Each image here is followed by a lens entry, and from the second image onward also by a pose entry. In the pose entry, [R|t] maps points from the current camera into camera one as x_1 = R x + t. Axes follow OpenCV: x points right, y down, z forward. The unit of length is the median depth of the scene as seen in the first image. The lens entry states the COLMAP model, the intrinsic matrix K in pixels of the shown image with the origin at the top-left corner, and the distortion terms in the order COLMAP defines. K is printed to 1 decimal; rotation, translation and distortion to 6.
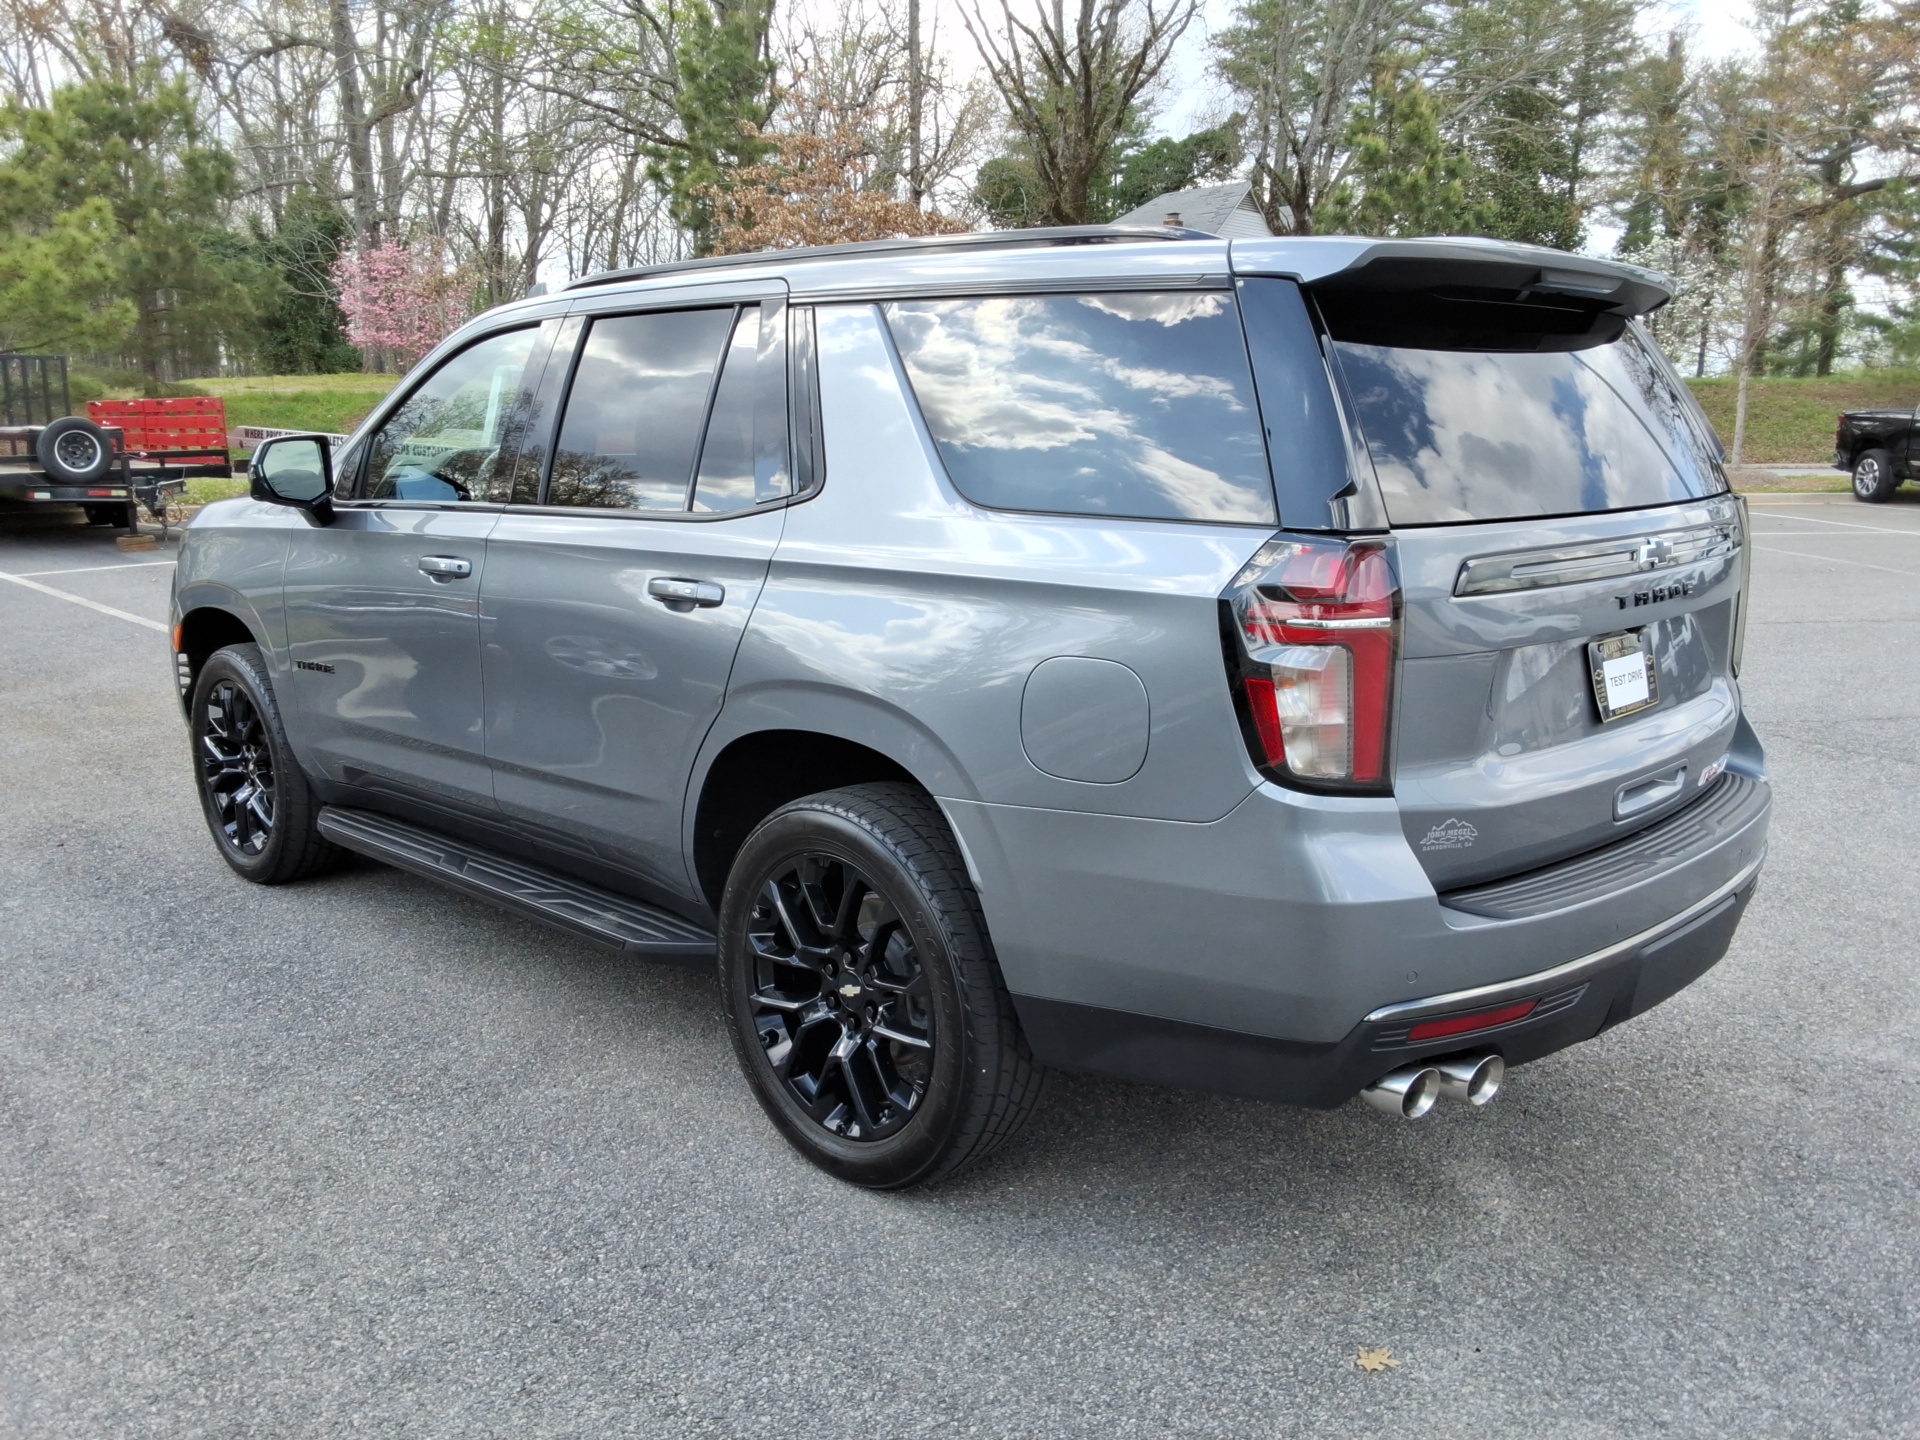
lens RADIAL K [[1570.0, 0, 960.1], [0, 1570.0, 696.1], [0, 0, 1]] dist [0.083093, -0.147595]
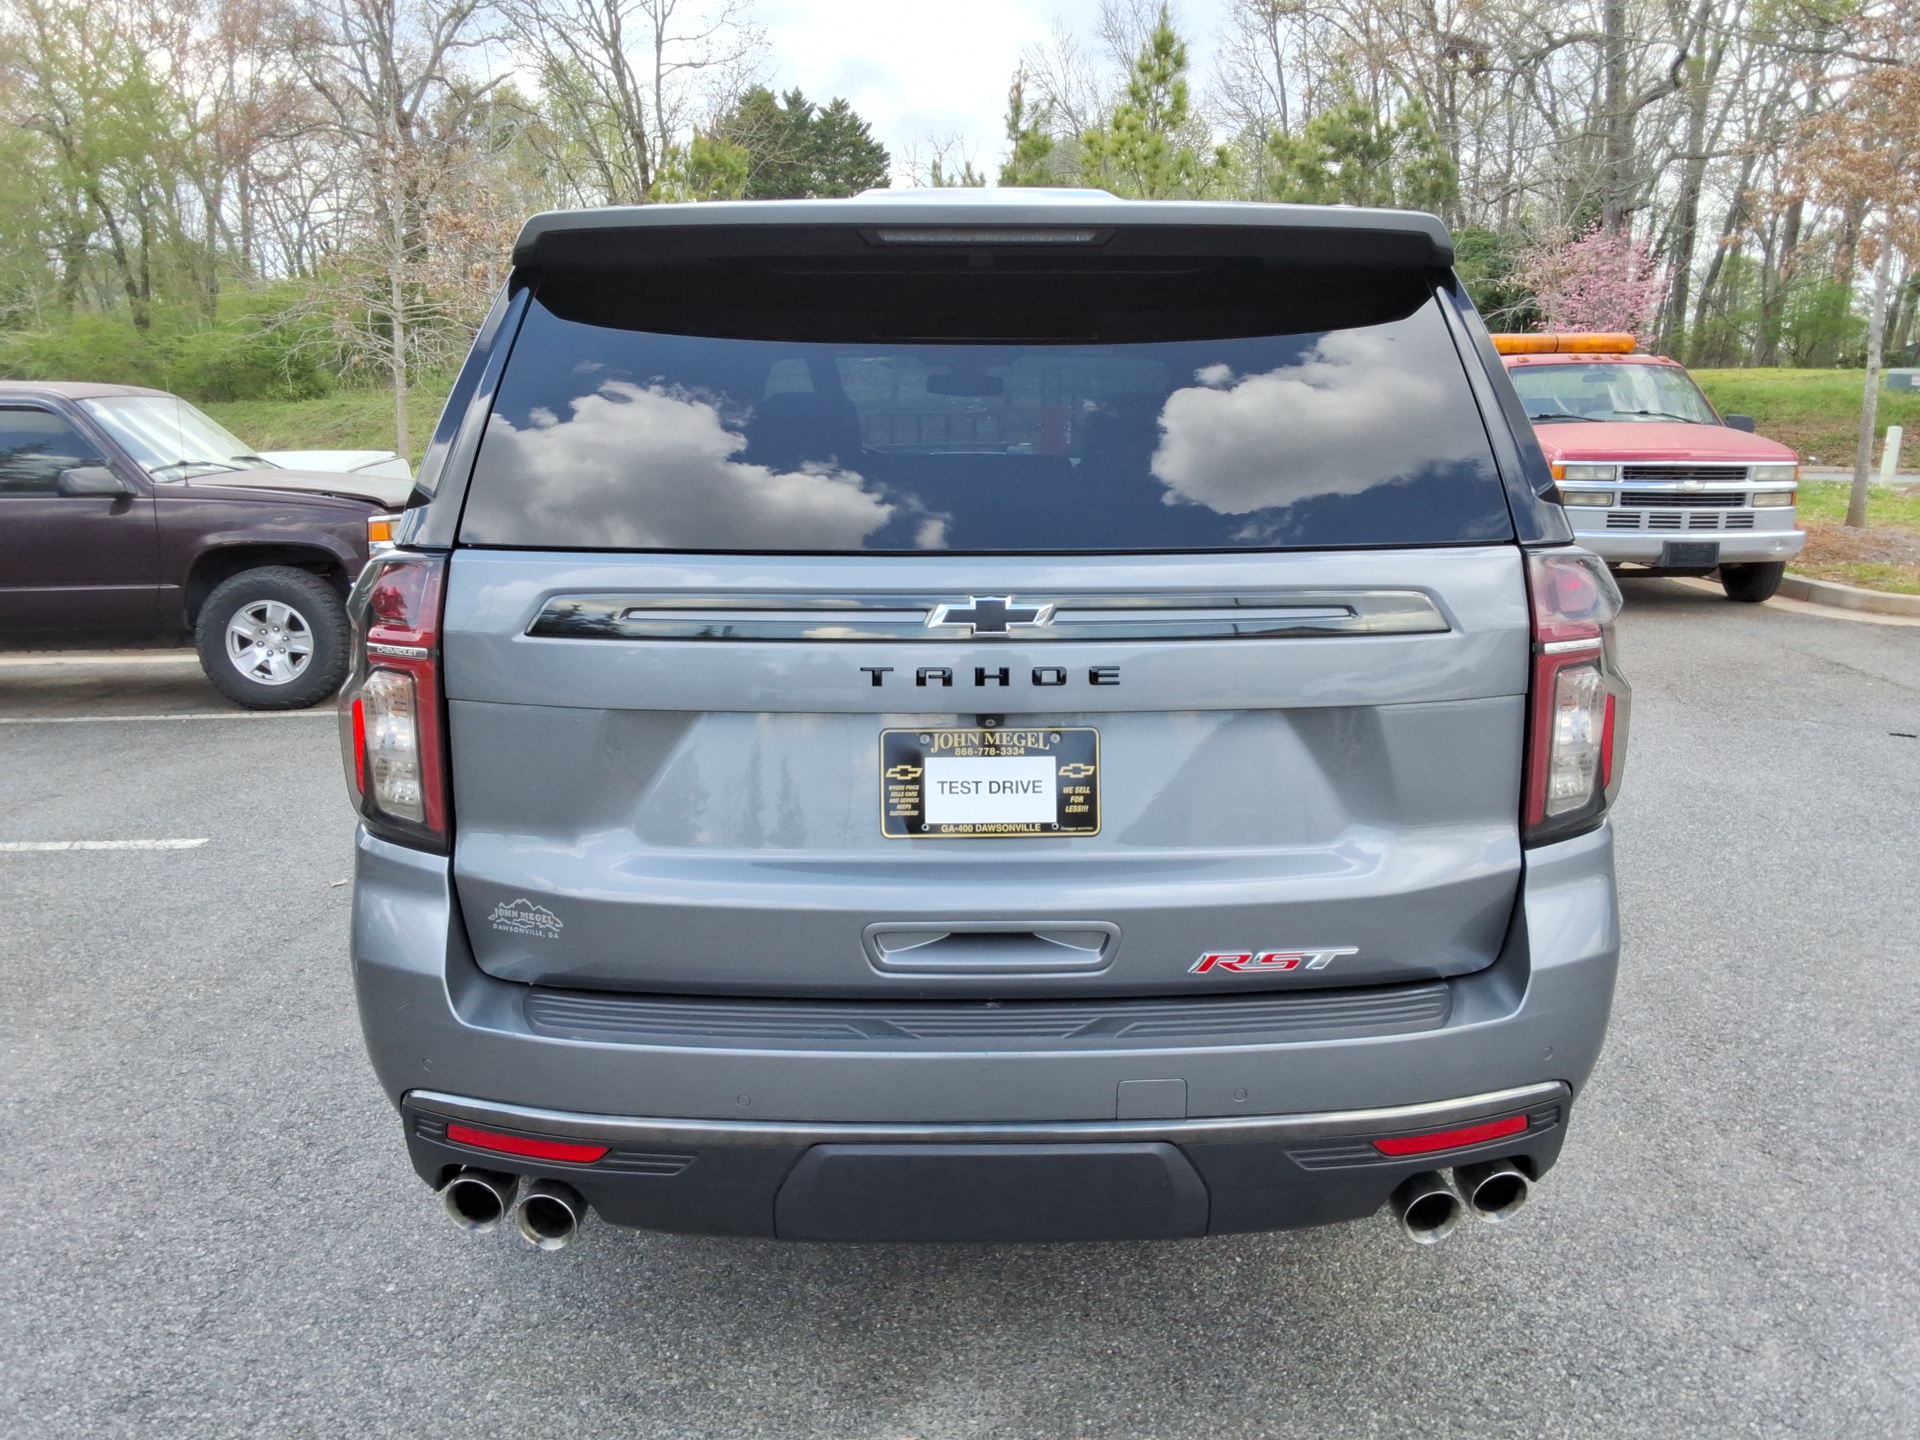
lens RADIAL K [[1538.2, 0, 956.0], [0, 1538.2, 686.9], [0, 0, 1]] dist [0.049093, -0.003707]
pose [[0.708123, 0.126056, -0.694746, 0.719274], [-0.123719, 0.990864, 0.053684, -0.074425], [0.695166, 0.047938, 0.717249, 0.392340]]
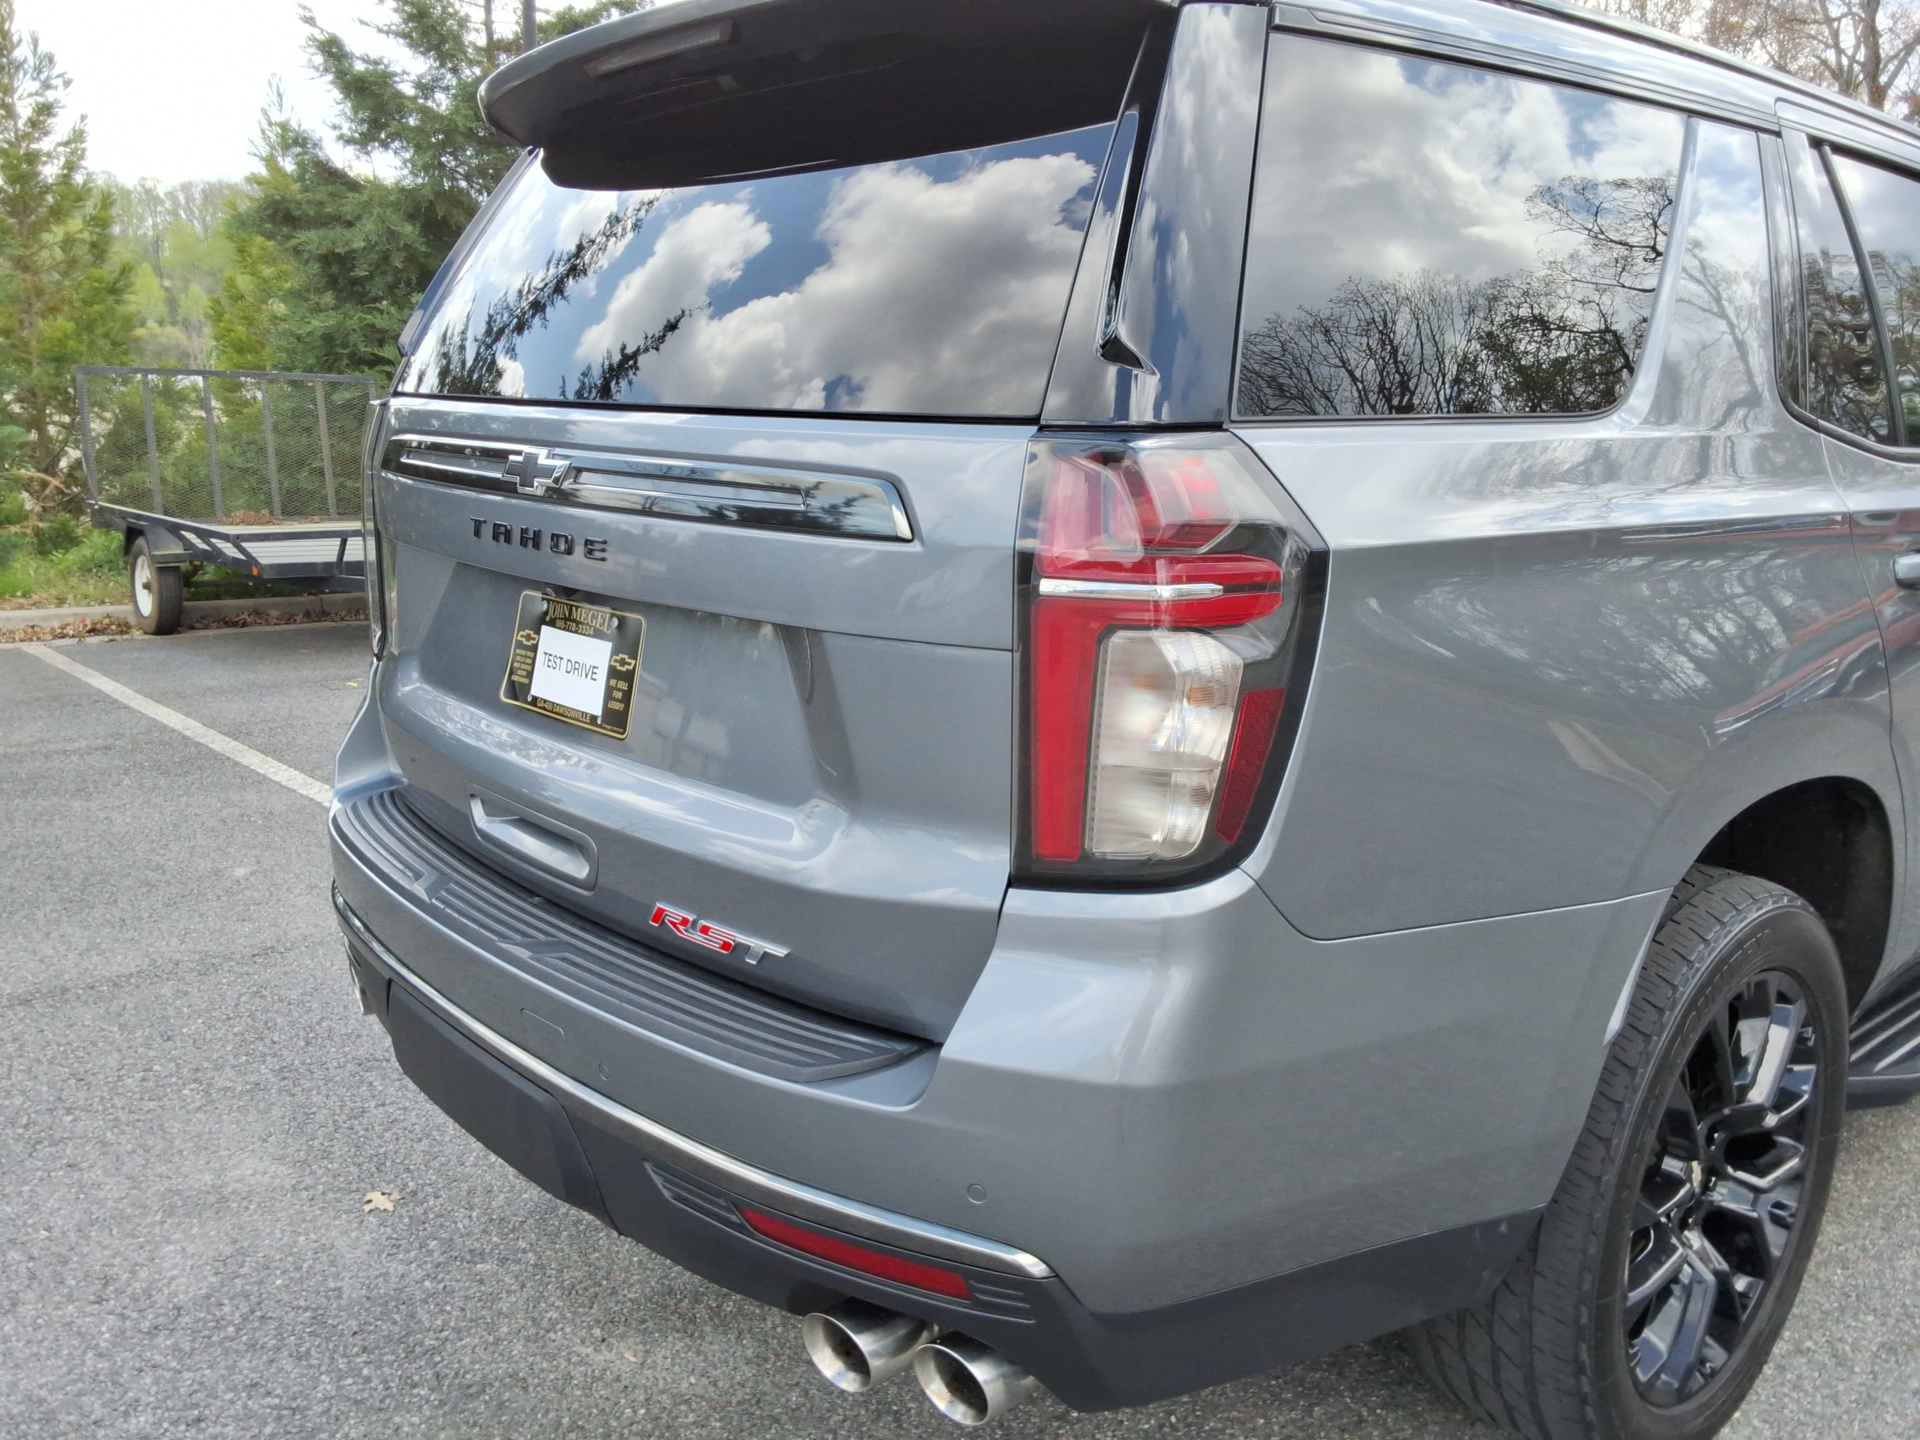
lens RADIAL K [[1555.6, 0, 977.5], [0, 1555.6, 693.9], [0, 0, 1]] dist [0.120157, -0.197977]
pose [[-0.060788, 0.188547, -0.980181, 0.848348], [-0.200151, 0.959749, 0.197030, -0.131048], [0.977878, 0.208161, -0.020603, 0.955104]]
